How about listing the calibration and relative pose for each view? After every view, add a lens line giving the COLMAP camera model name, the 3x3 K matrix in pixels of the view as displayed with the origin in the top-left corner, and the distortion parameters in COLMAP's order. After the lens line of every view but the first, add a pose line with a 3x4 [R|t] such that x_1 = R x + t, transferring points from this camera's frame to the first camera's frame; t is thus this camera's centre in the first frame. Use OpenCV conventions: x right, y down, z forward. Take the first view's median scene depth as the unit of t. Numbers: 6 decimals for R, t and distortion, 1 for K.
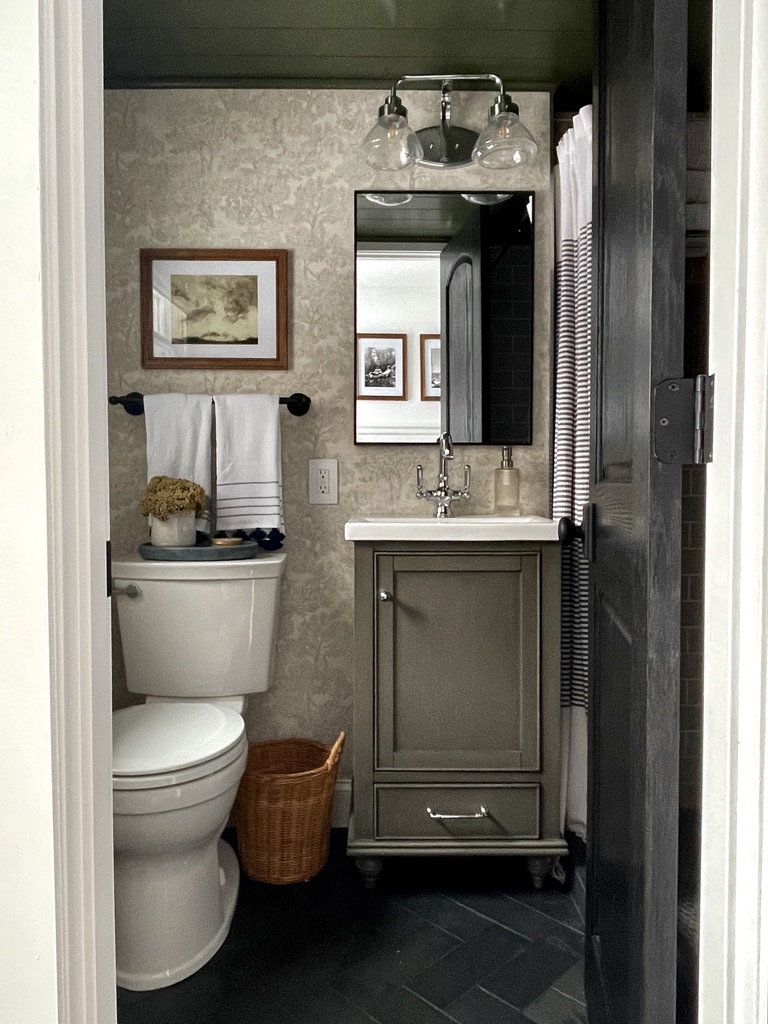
lens RADIAL K [[720.0, 0, 387.4], [0, 720.0, 512.6], [0, 0, 1]] dist [0.005675, -0.016449]
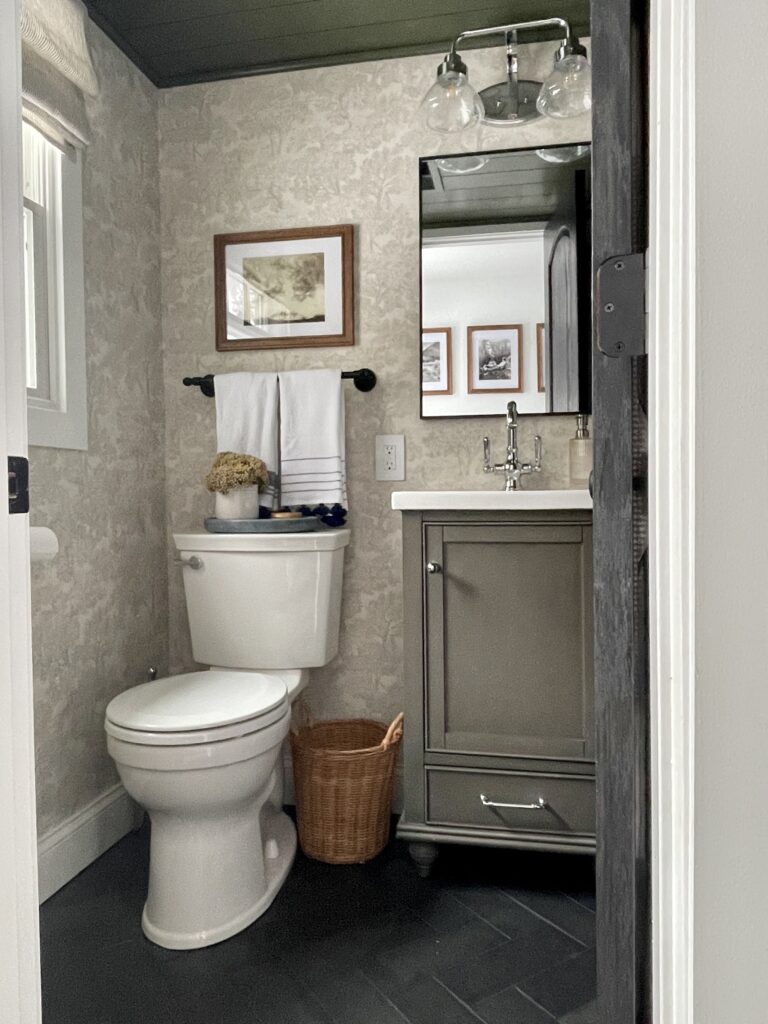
lens RADIAL K [[720.0, 0, 384.3], [0, 720.0, 509.6], [0, 0, 1]] dist [0.005675, -0.016449]
pose [[0.980630, -0.004403, -0.195819, 0.100722], [0.002064, 0.999924, -0.012149, 0.042012], [0.195857, 0.011510, 0.980565, 0.041965]]
